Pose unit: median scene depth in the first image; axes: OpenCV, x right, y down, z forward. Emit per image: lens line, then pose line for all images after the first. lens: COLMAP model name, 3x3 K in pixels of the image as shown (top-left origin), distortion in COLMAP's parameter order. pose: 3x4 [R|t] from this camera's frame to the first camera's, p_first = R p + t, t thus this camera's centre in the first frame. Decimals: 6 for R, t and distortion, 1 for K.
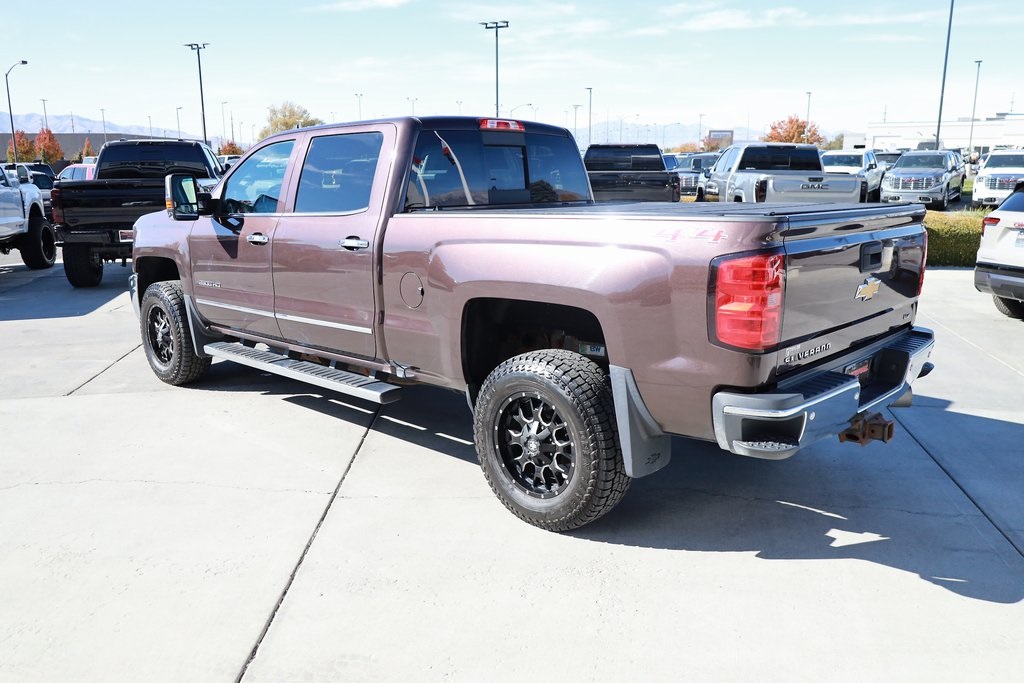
lens RADIAL K [[801.0, 0, 512.0], [0, 801.0, 341.5], [0, 0, 1]] dist [-0.006059, -0.006990]
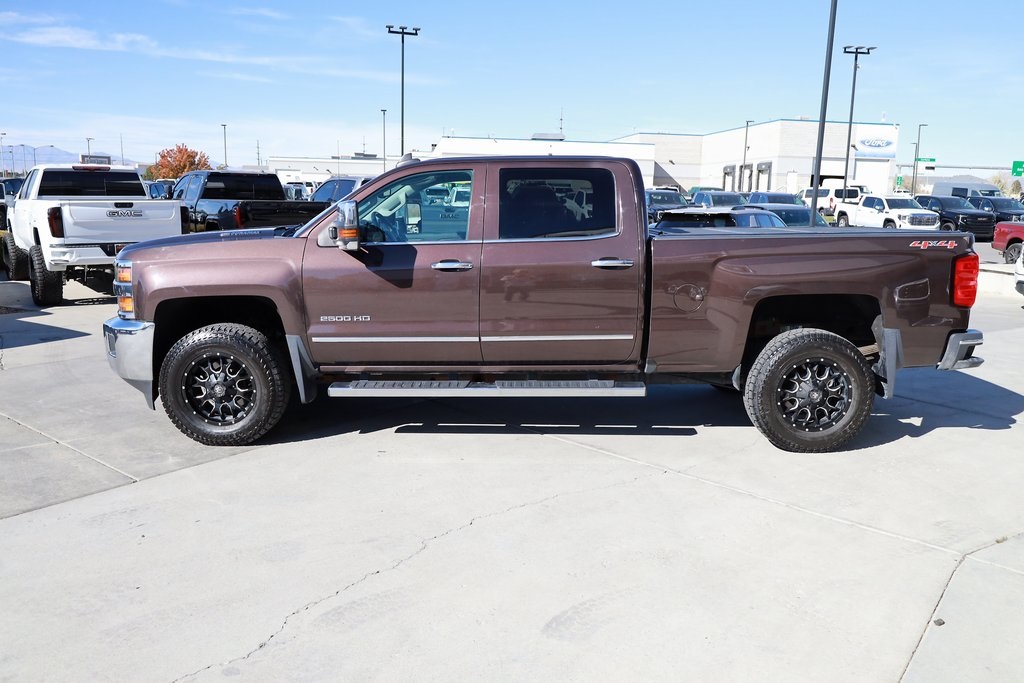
lens RADIAL K [[801.0, 0, 512.0], [0, 801.0, 341.5], [0, 0, 1]] dist [-0.006059, -0.006990]
pose [[0.734101, -0.101113, 0.671470, -0.953681], [0.125079, 0.992066, 0.012644, -0.037065], [-0.667421, 0.074705, 0.740924, 0.208652]]
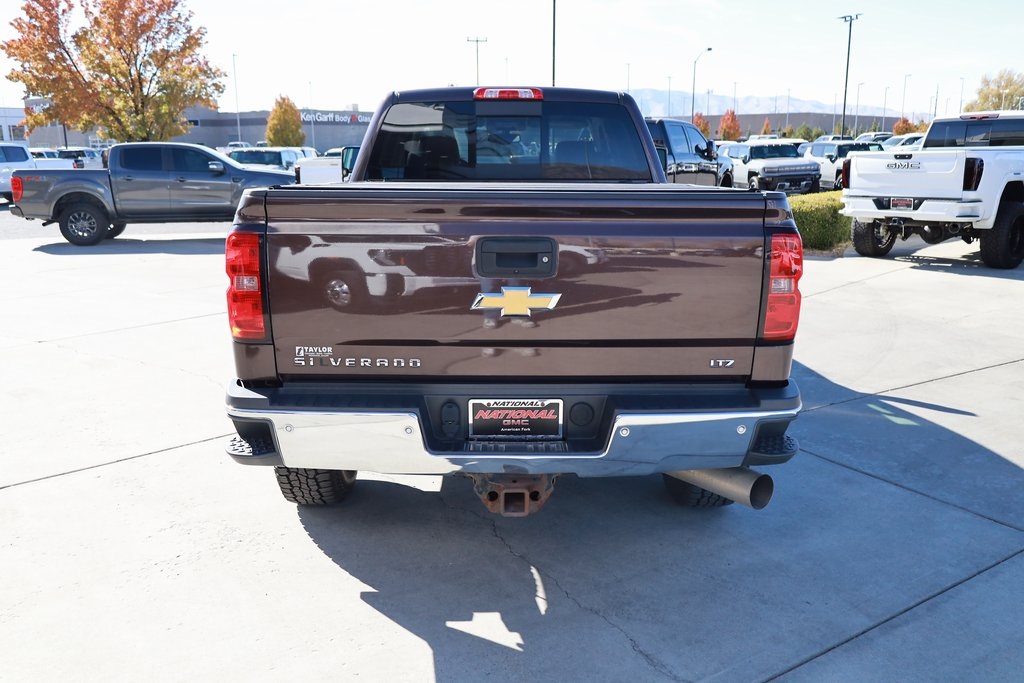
lens RADIAL K [[830.7, 0, 512.0], [0, 830.7, 341.5], [0, 0, 1]] dist [0.000499, 0.002335]
pose [[0.693555, 0.161982, -0.701957, 0.670054], [-0.150984, 0.985437, 0.078221, -0.060130], [0.704405, 0.051733, 0.707911, 0.319305]]
